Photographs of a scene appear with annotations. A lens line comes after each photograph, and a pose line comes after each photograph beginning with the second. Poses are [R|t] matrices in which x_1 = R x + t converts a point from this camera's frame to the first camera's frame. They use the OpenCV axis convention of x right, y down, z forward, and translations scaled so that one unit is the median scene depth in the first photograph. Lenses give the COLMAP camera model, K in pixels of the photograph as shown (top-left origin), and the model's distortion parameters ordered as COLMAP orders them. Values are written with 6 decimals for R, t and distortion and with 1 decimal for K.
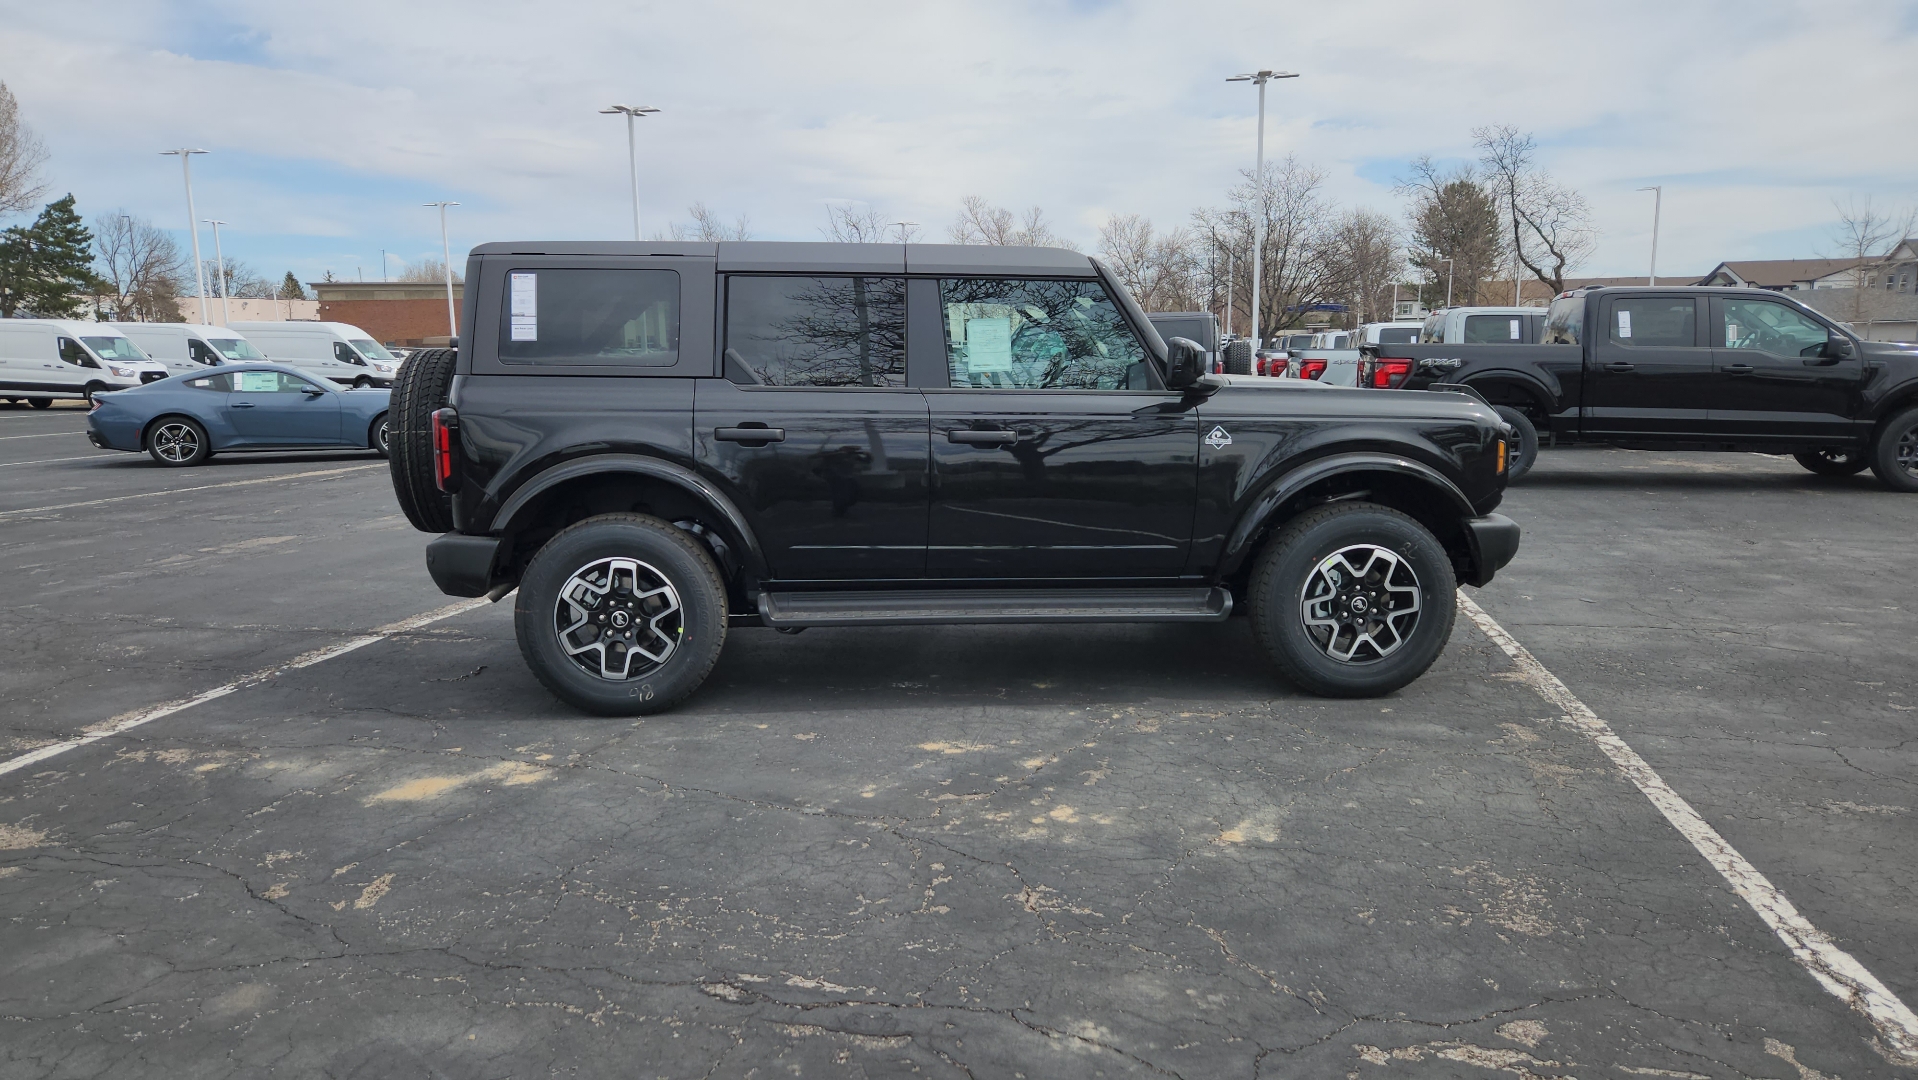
lens RADIAL K [[1281.0, 0, 923.5], [0, 1281.0, 542.9], [0, 0, 1]] dist [0.074078, -0.060132]
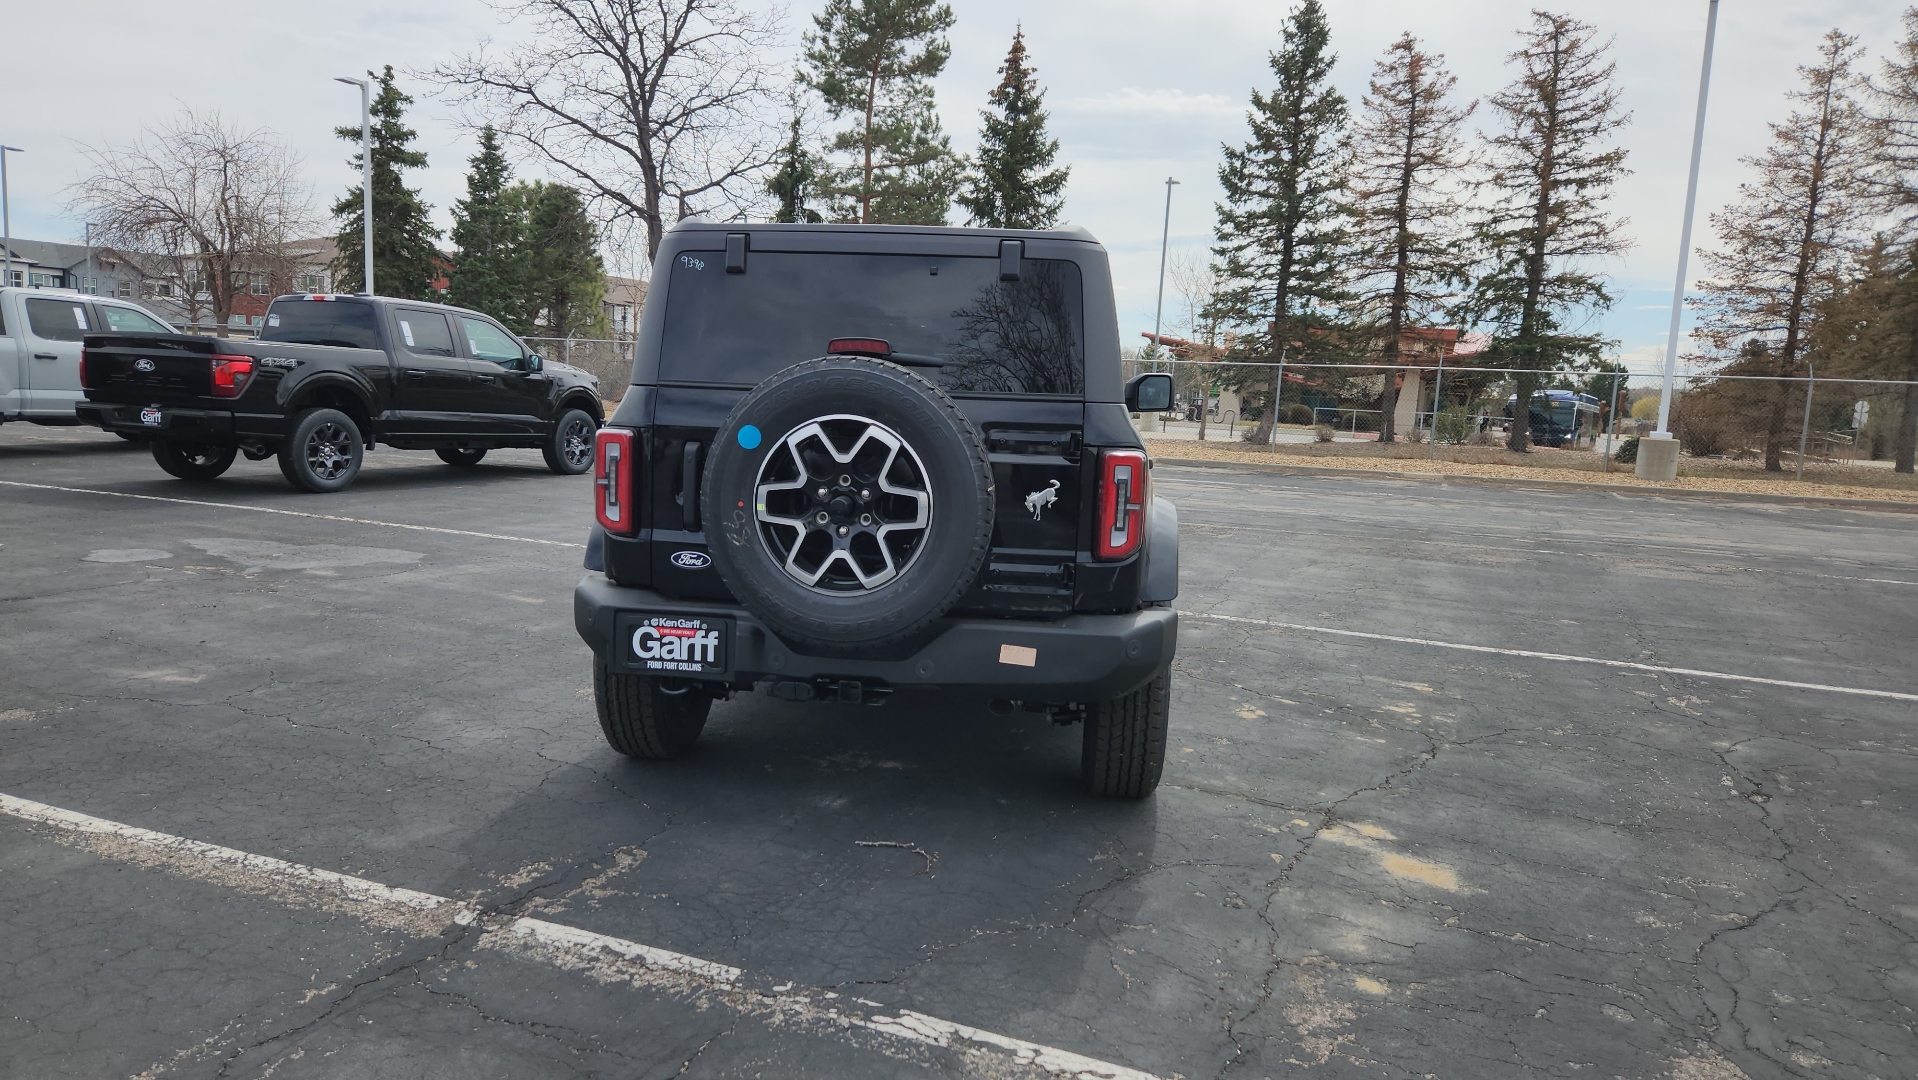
lens RADIAL K [[1281.0, 0, 916.4], [0, 1281.0, 524.6], [0, 0, 1]] dist [0.074078, -0.060132]
pose [[0.191403, -0.094105, 0.976990, -1.171806], [0.098461, 0.992213, 0.076281, -0.135116], [-0.976560, 0.081595, 0.199178, 1.021003]]
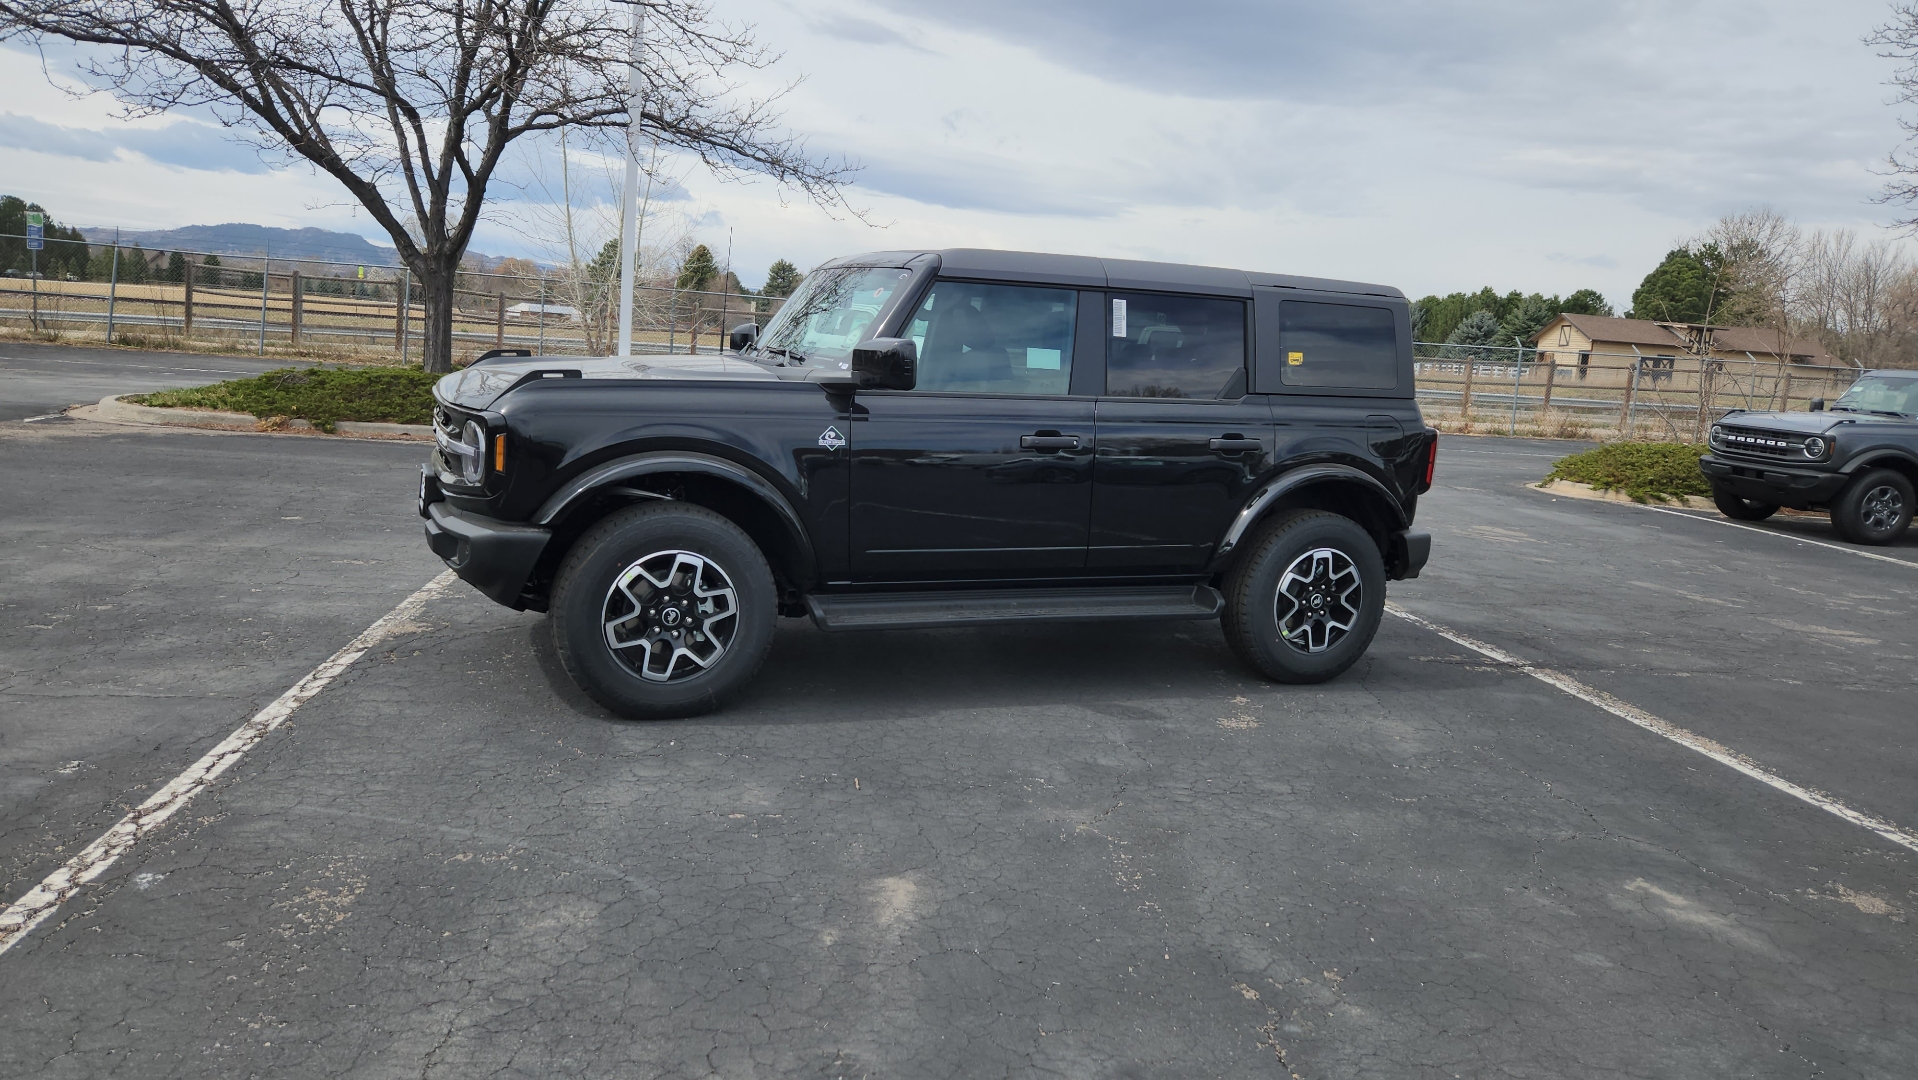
lens RADIAL K [[1281.5, 0, 938.5], [0, 1281.5, 521.9], [0, 0, 1]] dist [0.067723, -0.051235]
pose [[-0.937559, -0.009804, -0.347687, 0.491781], [-0.112296, 0.954605, 0.275897, -0.362839], [0.329199, 0.297713, -0.896100, 2.383619]]
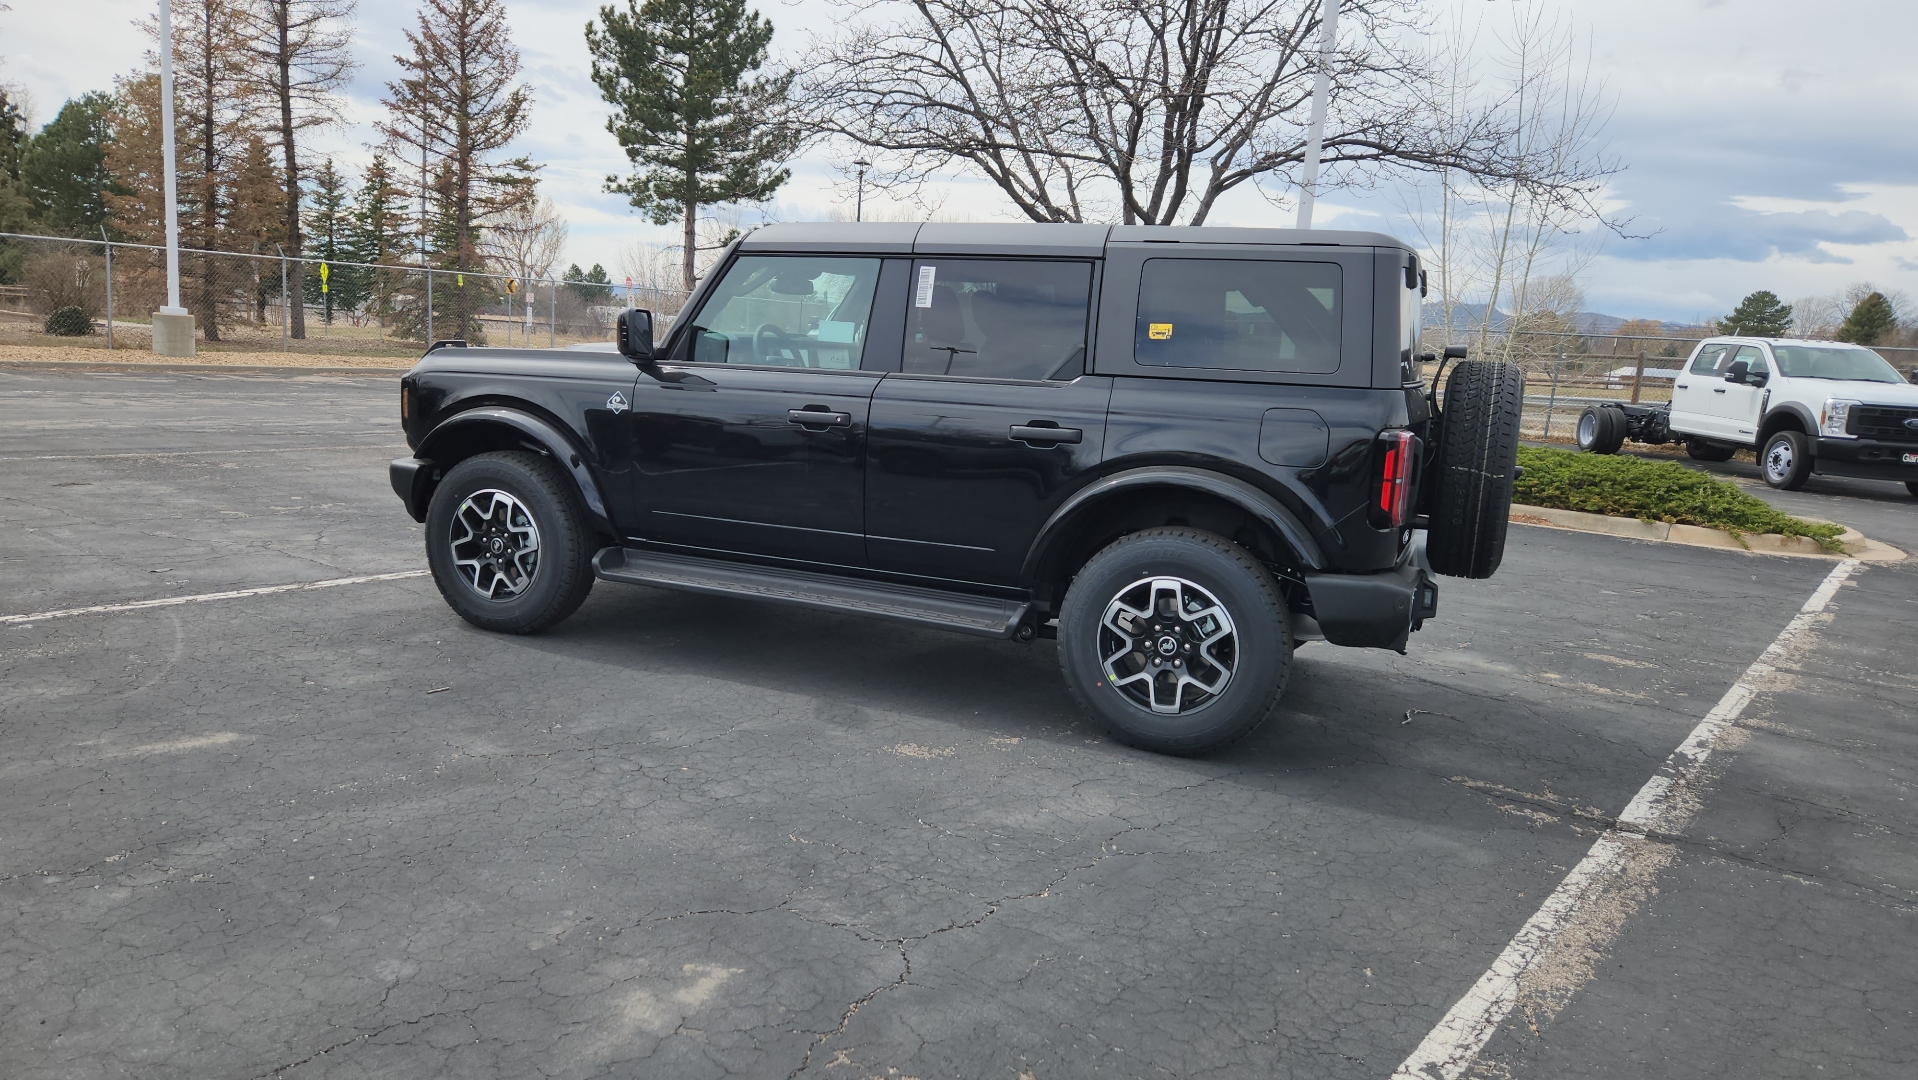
lens RADIAL K [[1281.0, 0, 926.5], [0, 1281.0, 529.5], [0, 0, 1]] dist [0.074078, -0.060132]
pose [[-0.890617, -0.115129, 0.439939, -0.518667], [0.011607, 0.961352, 0.275078, -0.334482], [-0.454606, 0.250095, -0.854860, 2.285890]]
